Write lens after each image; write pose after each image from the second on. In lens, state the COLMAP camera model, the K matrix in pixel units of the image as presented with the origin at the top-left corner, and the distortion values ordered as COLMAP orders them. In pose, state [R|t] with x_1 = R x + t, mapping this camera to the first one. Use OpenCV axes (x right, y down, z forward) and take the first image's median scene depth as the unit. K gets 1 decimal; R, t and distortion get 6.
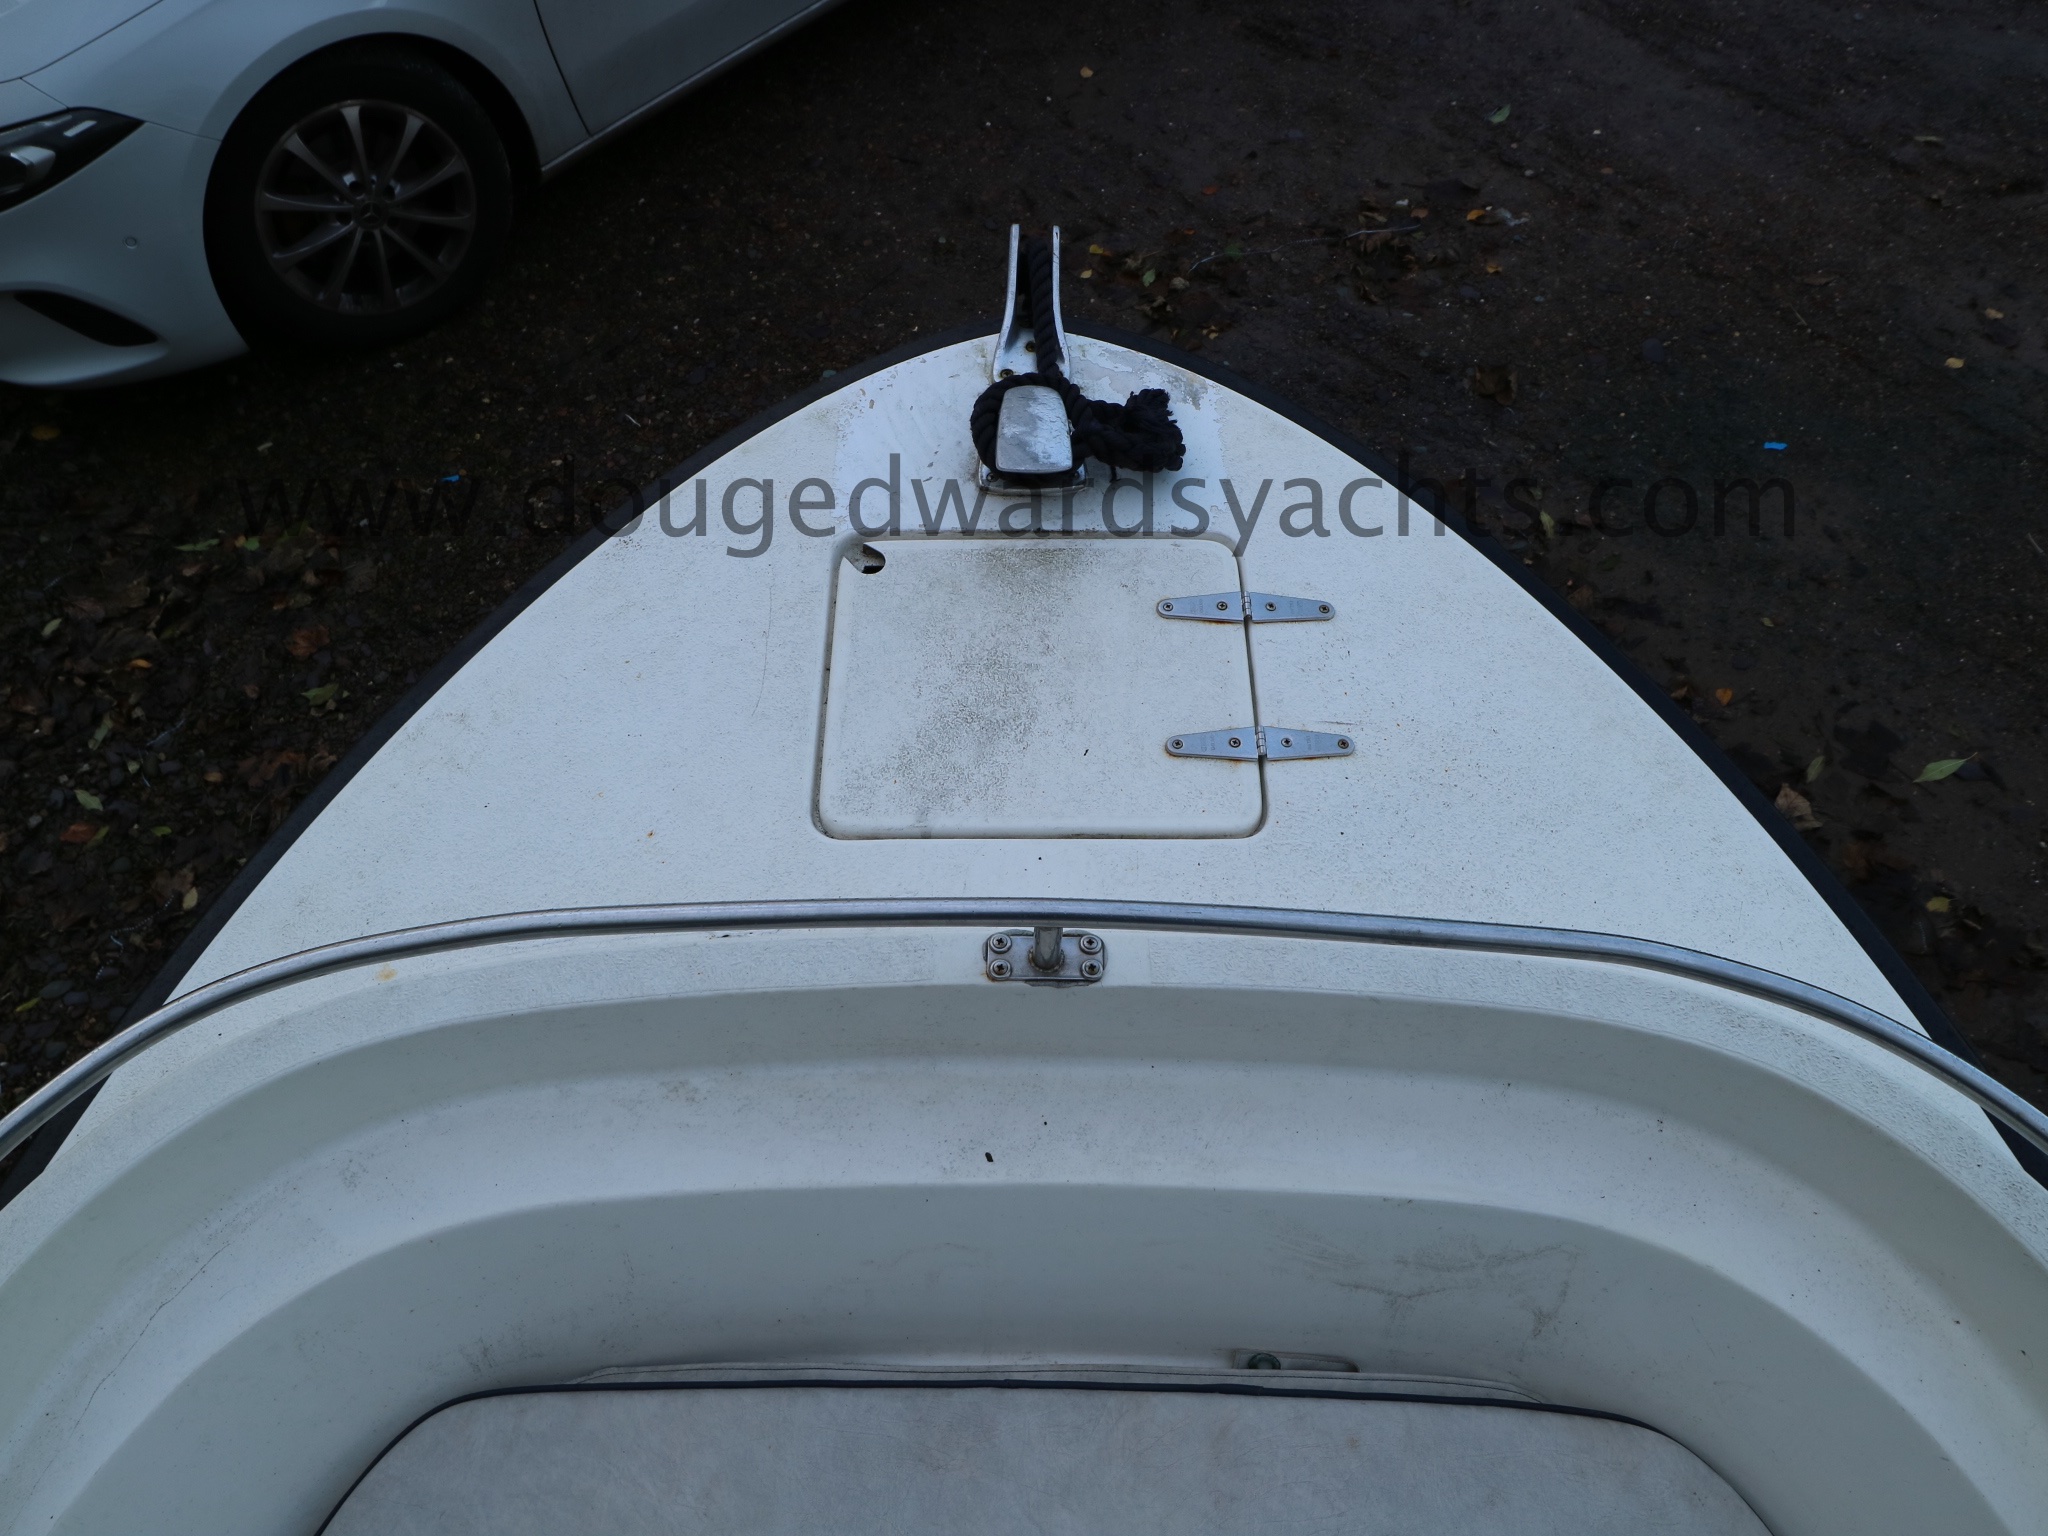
lens RADIAL K [[1389.4, 0, 1022.7], [0, 1389.4, 759.8], [0, 0, 1]] dist [-0.016196, 0.005527]
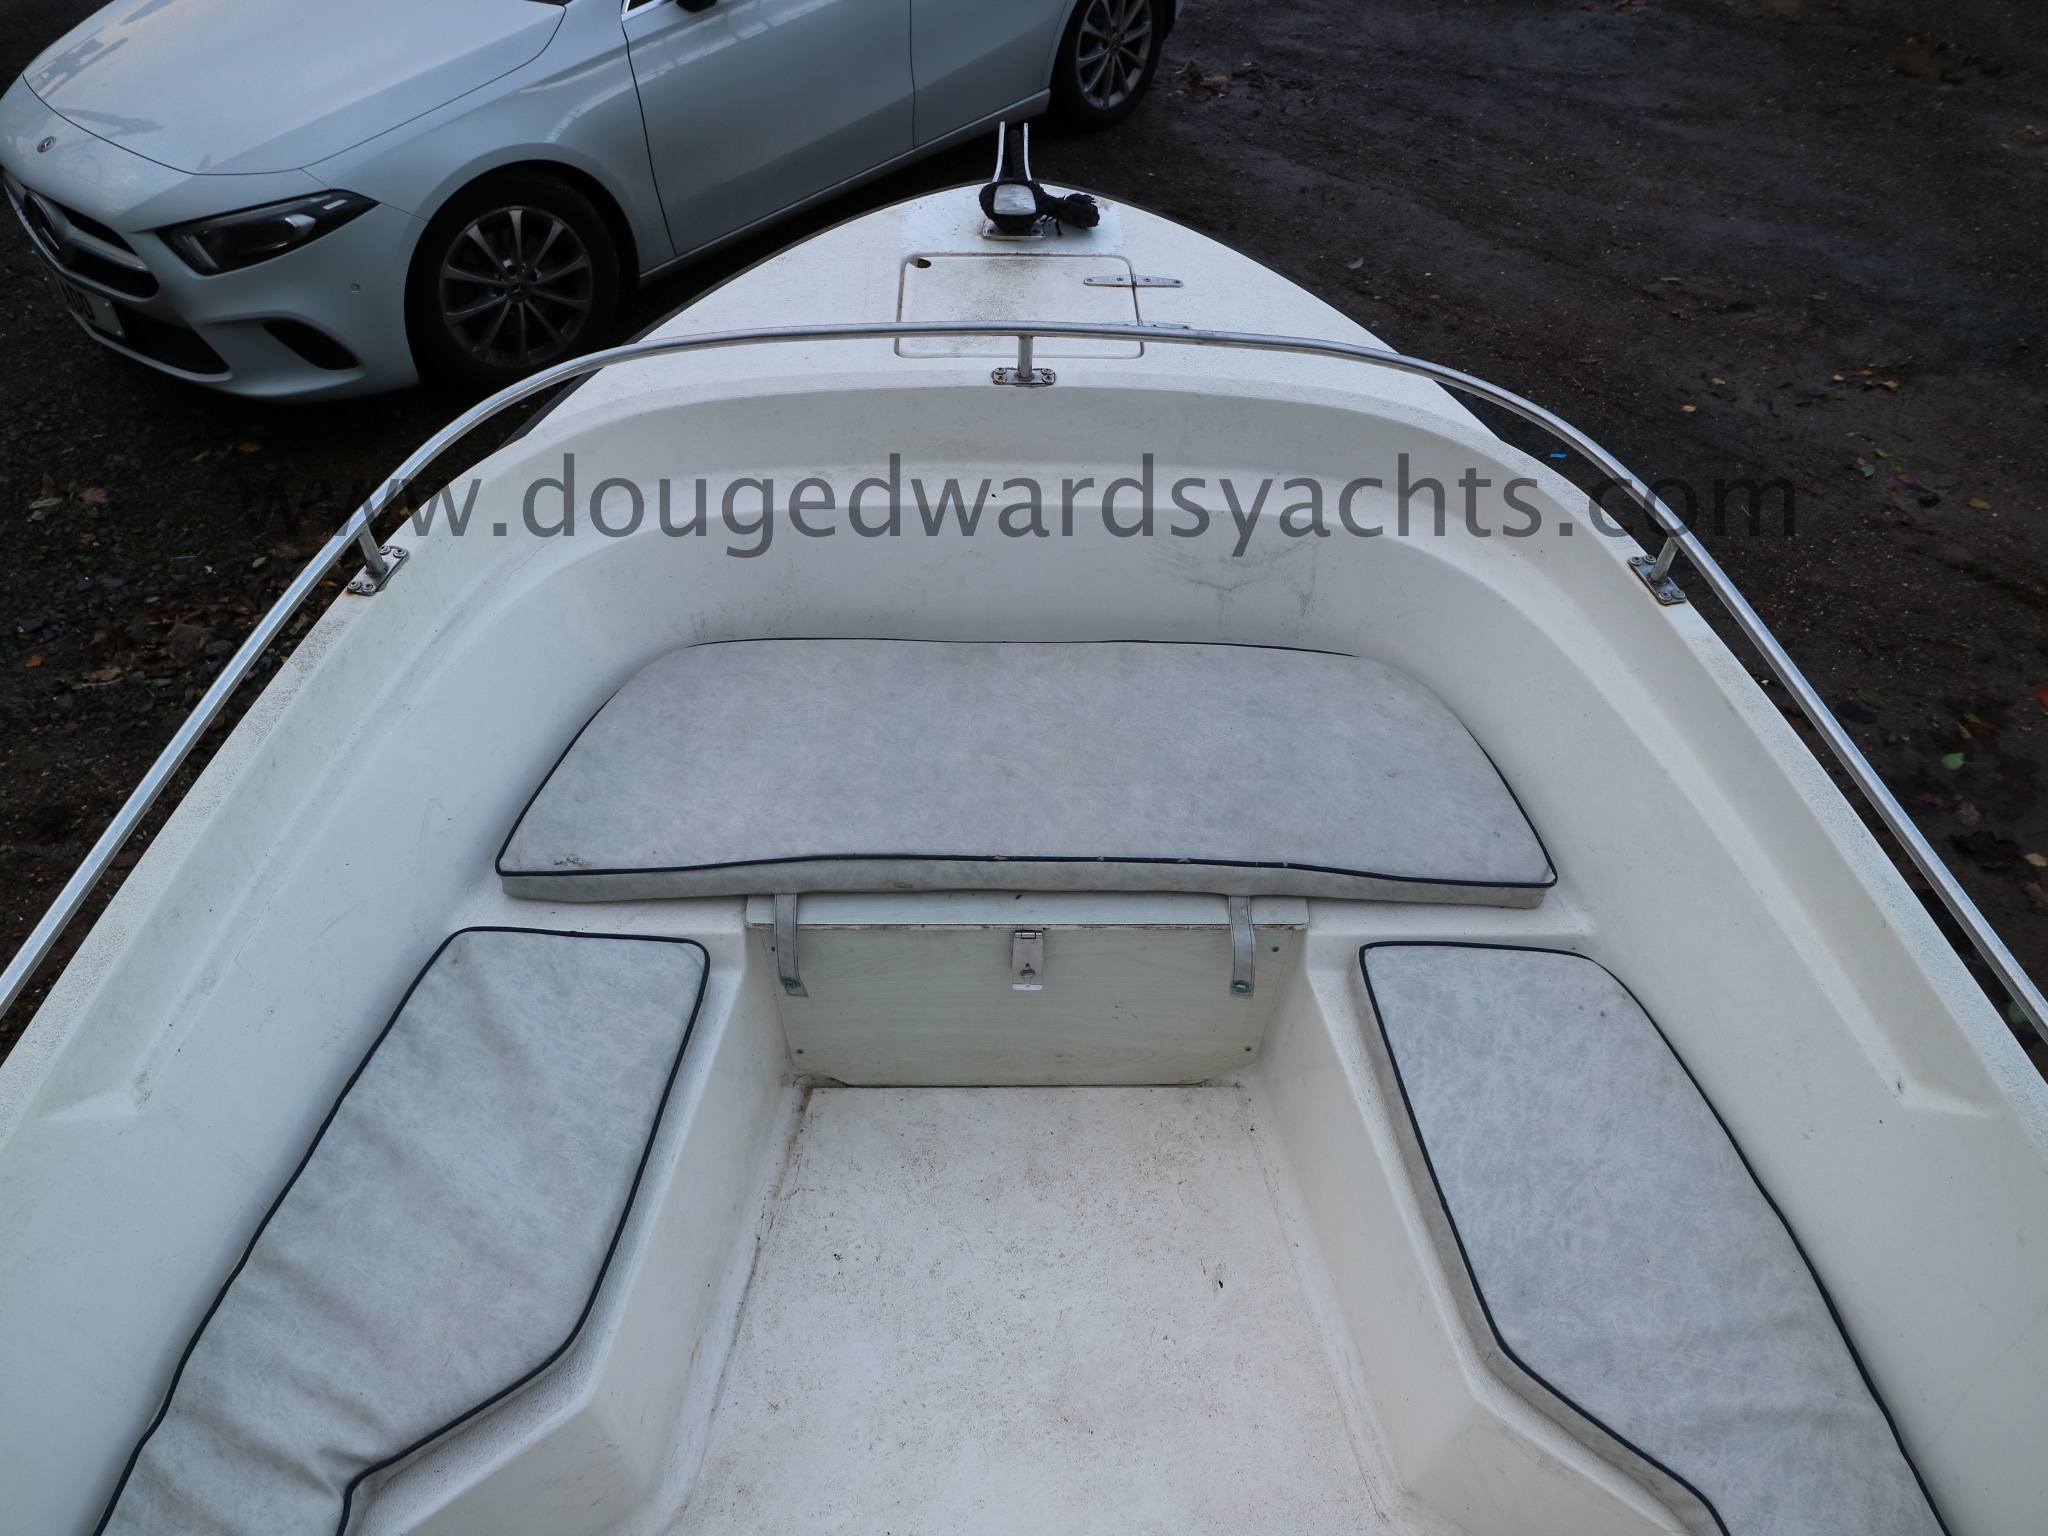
lens RADIAL K [[1396.8, 0, 1024.0], [0, 1396.8, 768.0], [0, 0, 1]] dist [-0.040445, 0.030623]
pose [[0.999678, 0.001508, 0.025312, -0.009750], [0.003692, 0.978941, -0.204112, 0.336790], [-0.025086, 0.204140, 0.978620, -0.242076]]
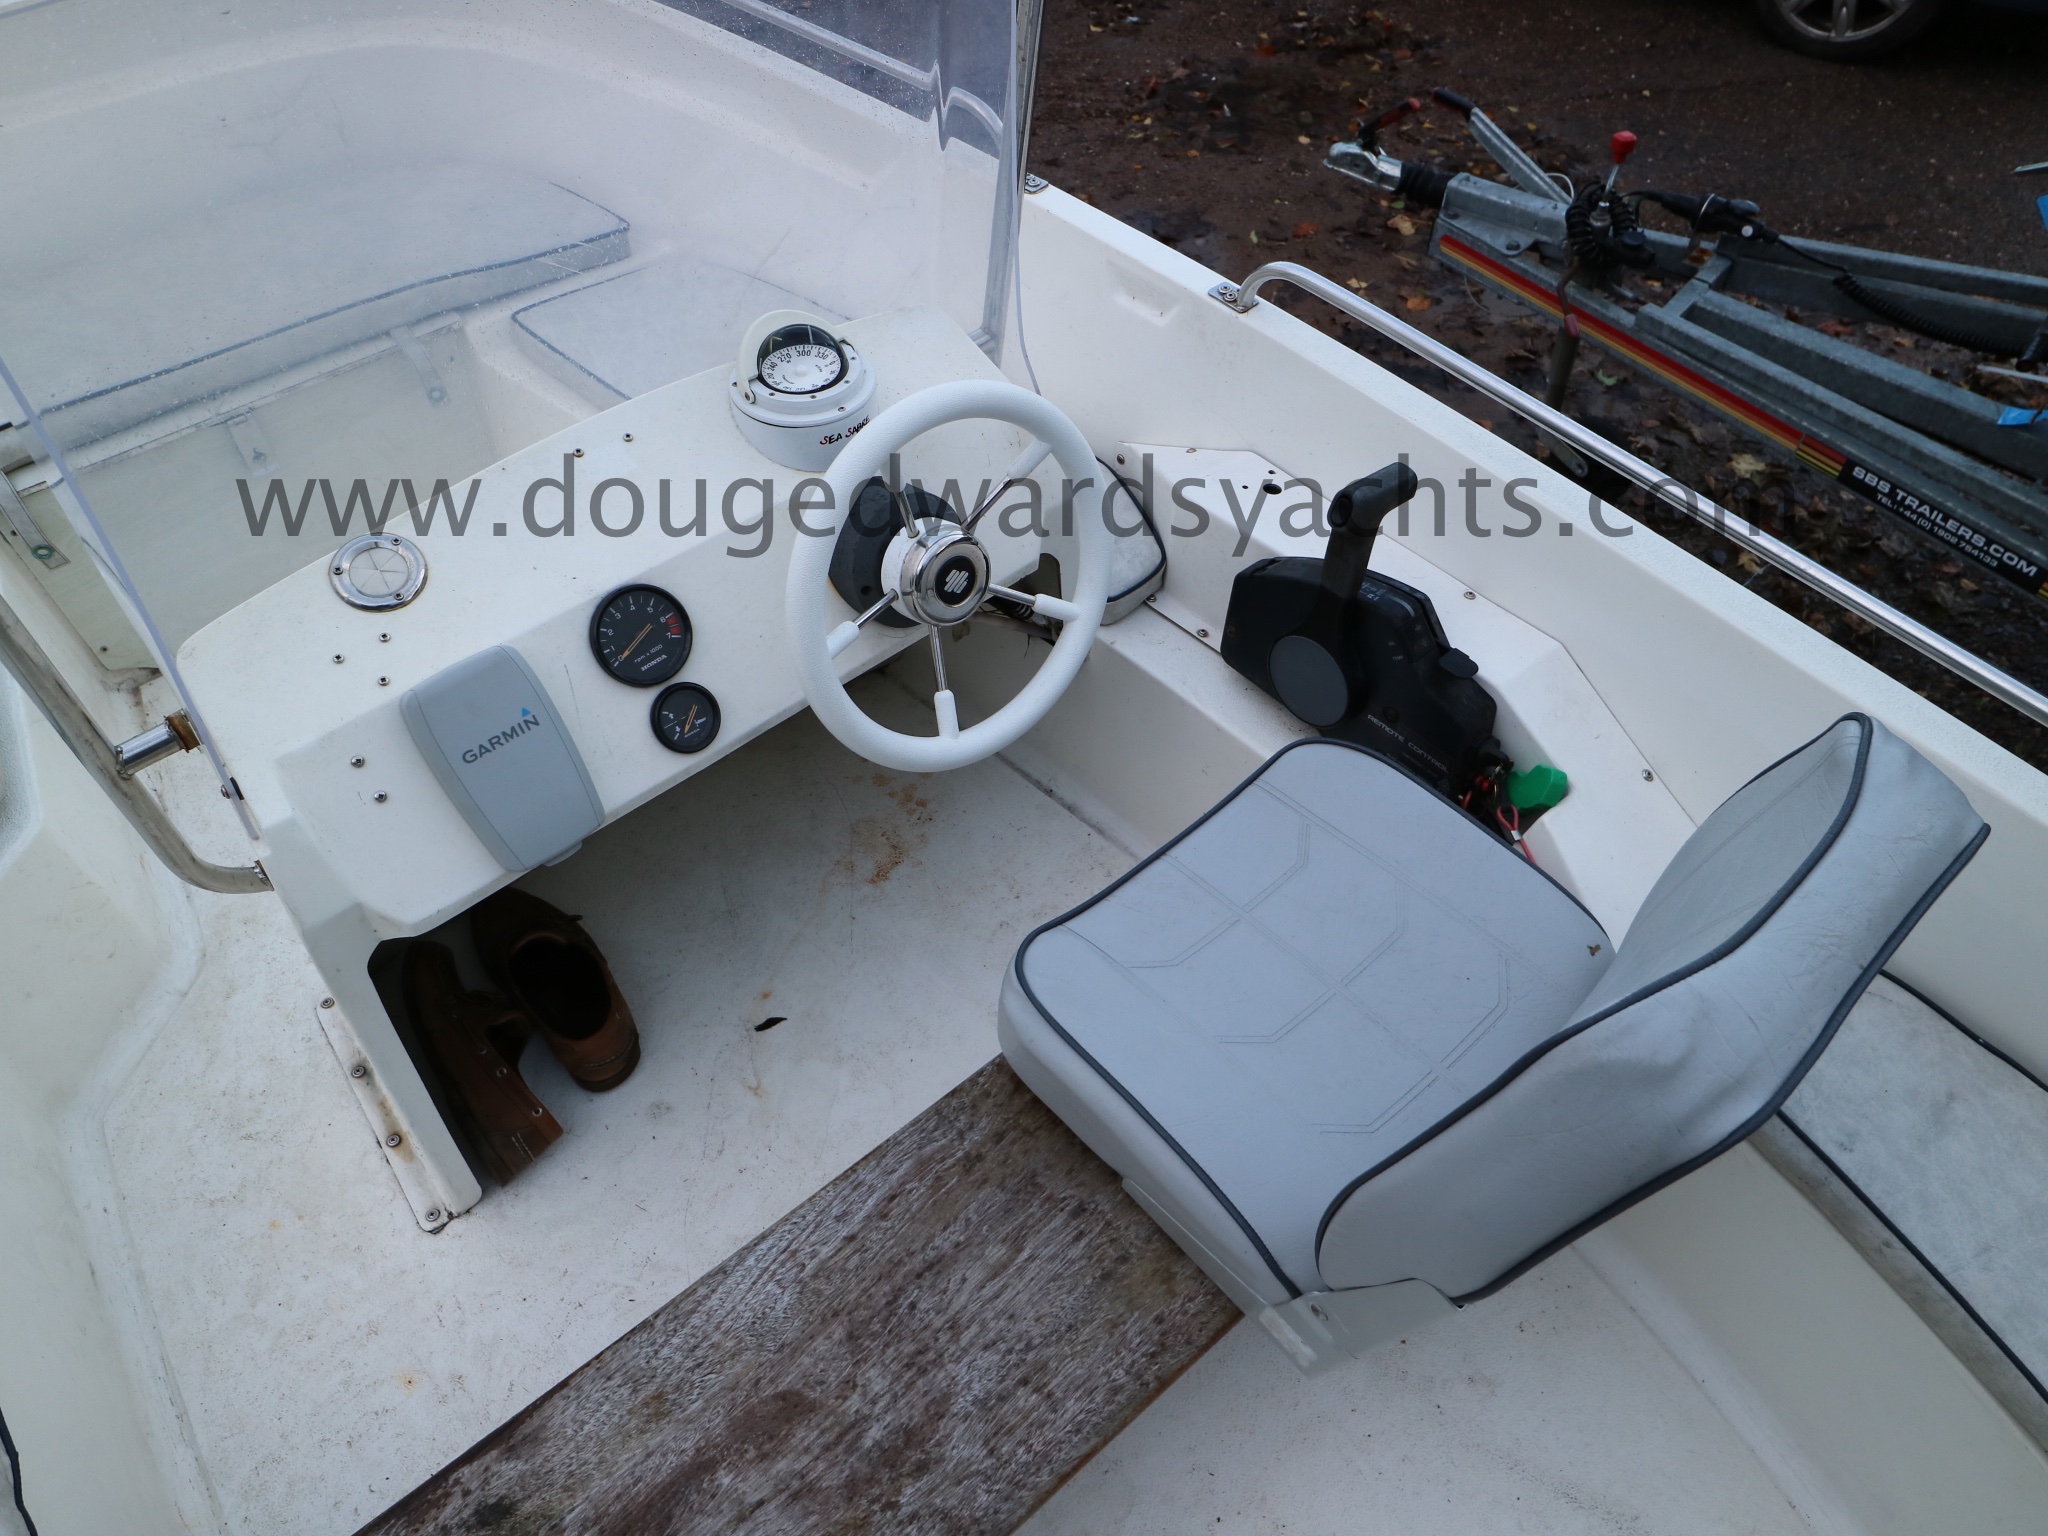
lens RADIAL K [[1443.6, 0, 1025.4], [0, 1443.6, 783.3], [0, 0, 1]] dist [-0.043627, 0.033232]
pose [[0.757113, -0.487509, 0.434872, -0.082006], [0.551725, 0.833620, -0.026033, 0.625464], [-0.349827, 0.259640, 0.900116, -0.344803]]
